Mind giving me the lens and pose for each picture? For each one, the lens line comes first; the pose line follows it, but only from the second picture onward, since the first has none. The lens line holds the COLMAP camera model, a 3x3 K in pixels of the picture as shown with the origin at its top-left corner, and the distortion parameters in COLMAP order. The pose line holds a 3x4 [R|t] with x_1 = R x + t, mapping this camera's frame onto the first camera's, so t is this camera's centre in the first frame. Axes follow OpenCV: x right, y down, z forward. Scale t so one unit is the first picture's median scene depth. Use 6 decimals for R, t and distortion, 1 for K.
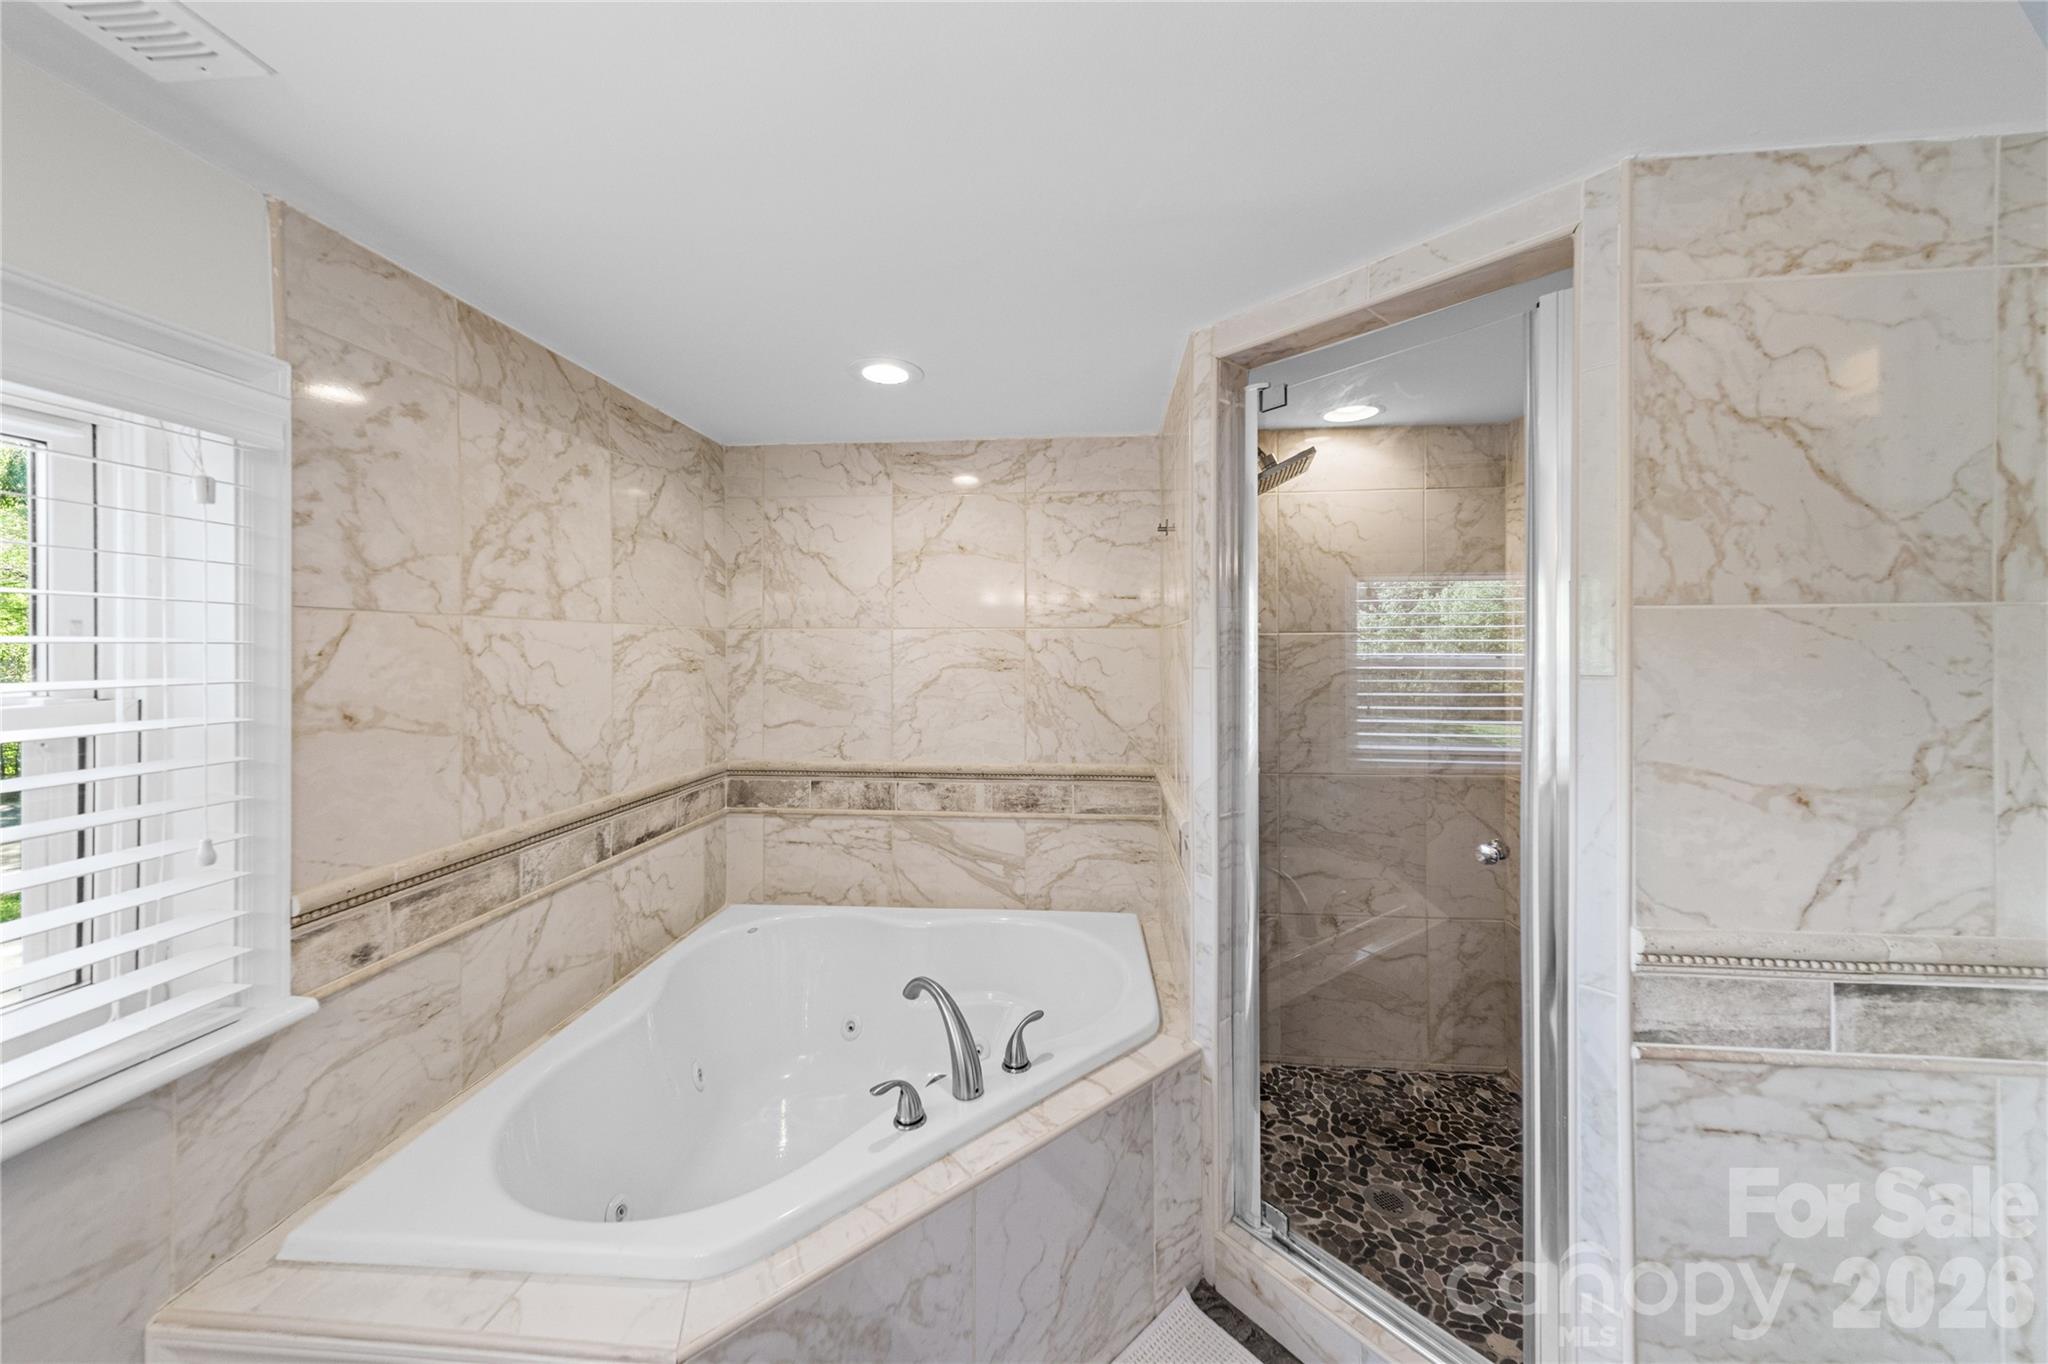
lens RADIAL K [[718.7, 0, 1016.8], [0, 718.7, 644.8], [0, 0, 1]] dist [0.005692, 0.000178]
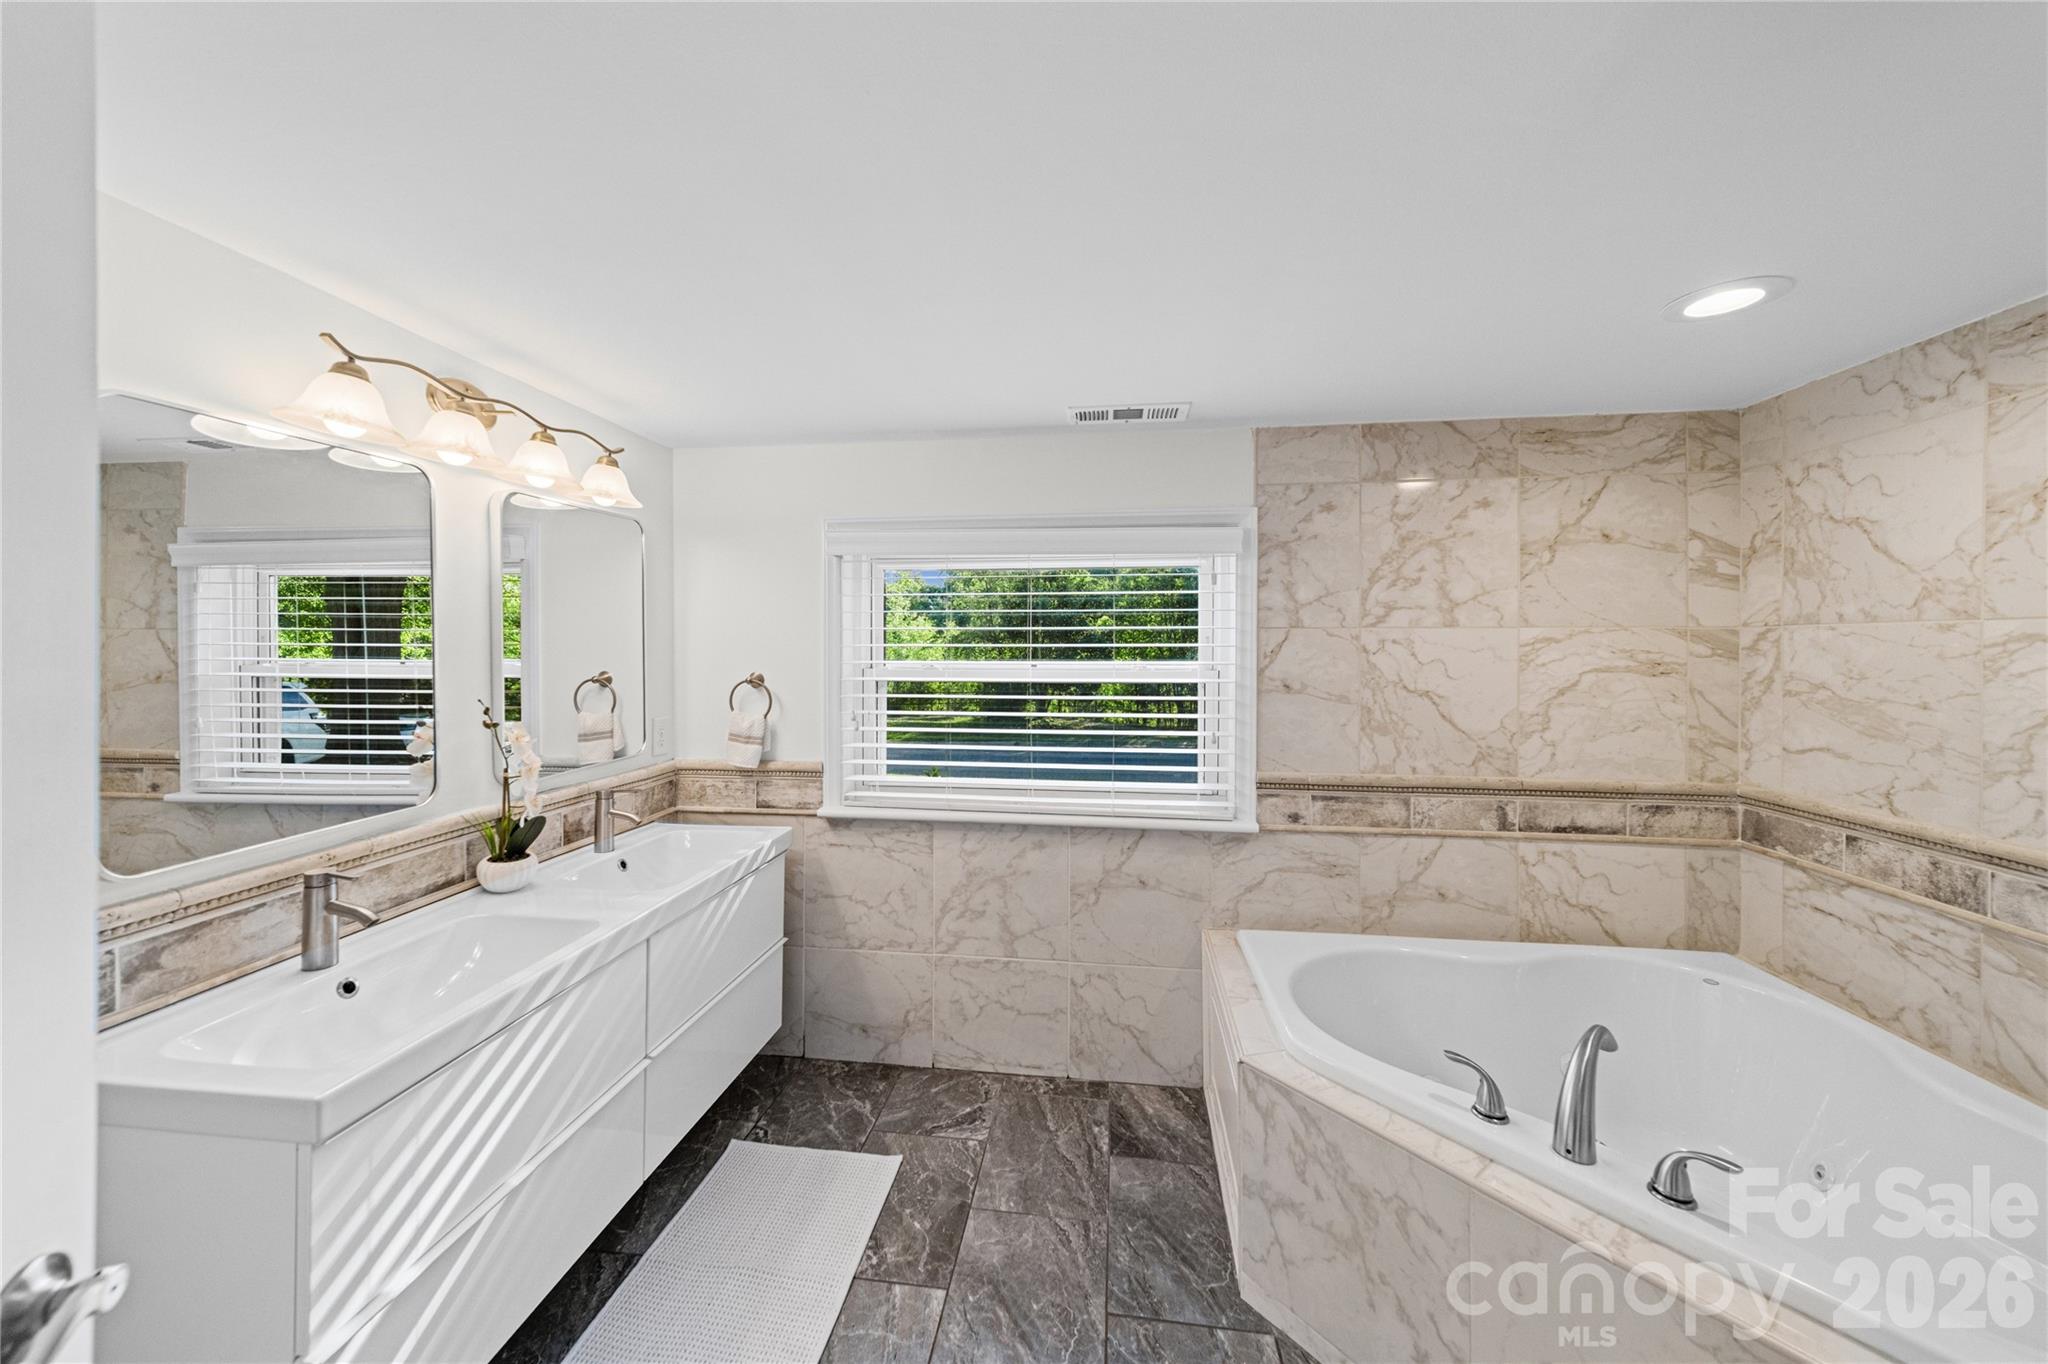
lens RADIAL K [[718.7, 0, 1026.6], [0, 718.7, 636.0], [0, 0, 1]] dist [0.005692, 0.000178]
pose [[-0.037608, -0.014386, -0.999189, 0.714704], [0.001545, 0.999894, -0.014454, -0.001566], [0.999291, -0.002088, -0.037582, 0.305226]]
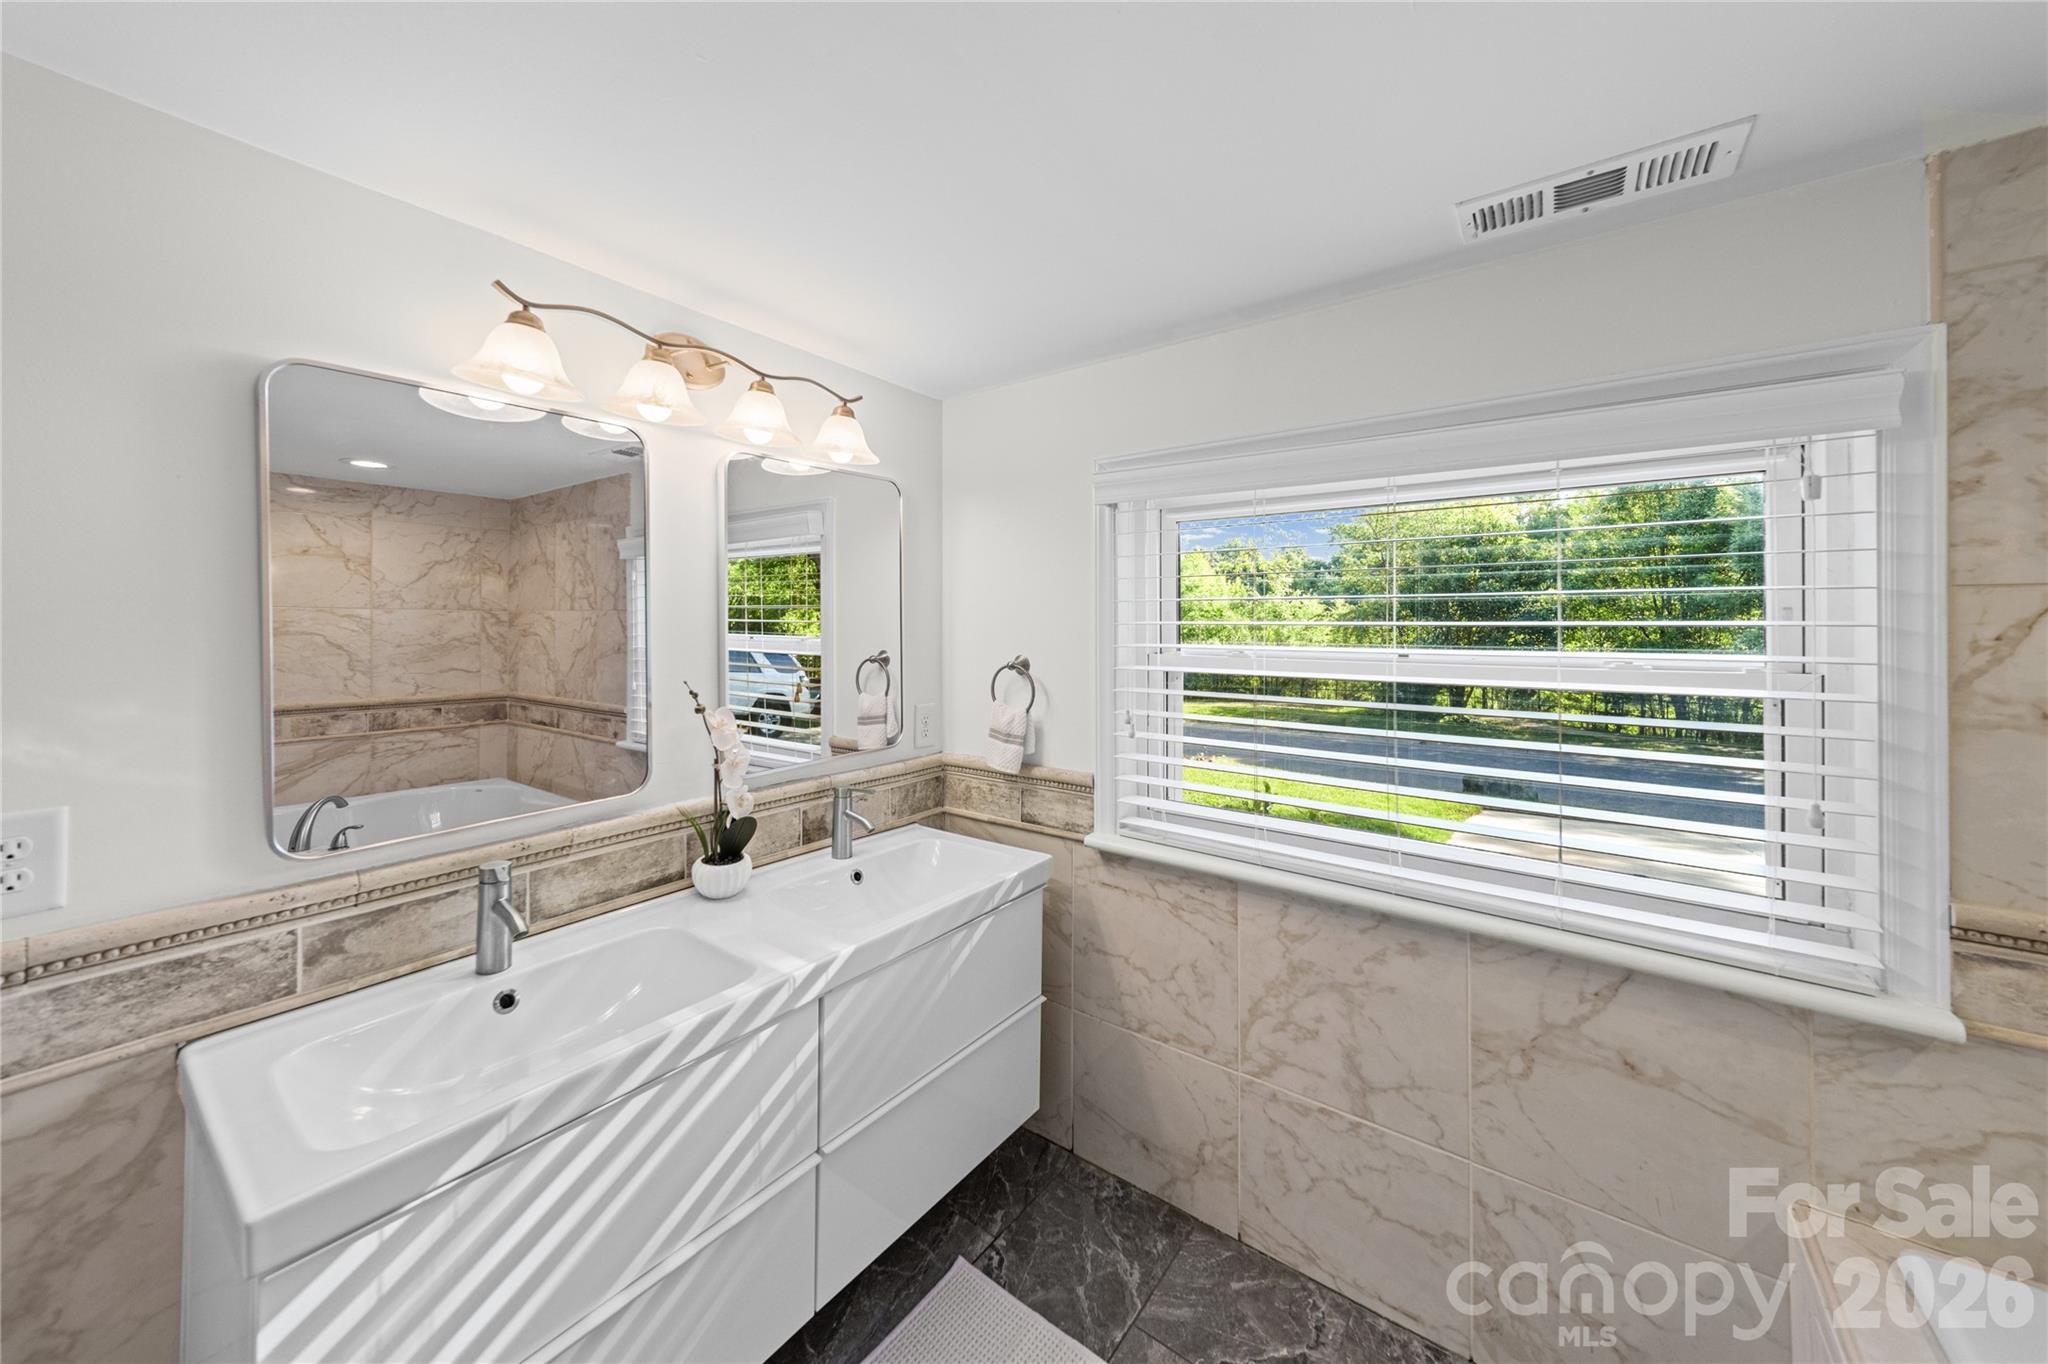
lens RADIAL K [[718.7, 0, 1030.8], [0, 718.7, 611.1], [0, 0, 1]] dist [0.005692, 0.000178]
pose [[-0.528268, -0.018384, -0.848878, 0.277396], [-0.002573, 0.999796, -0.020051, 0.000272], [0.849074, -0.008408, -0.528208, 0.349115]]
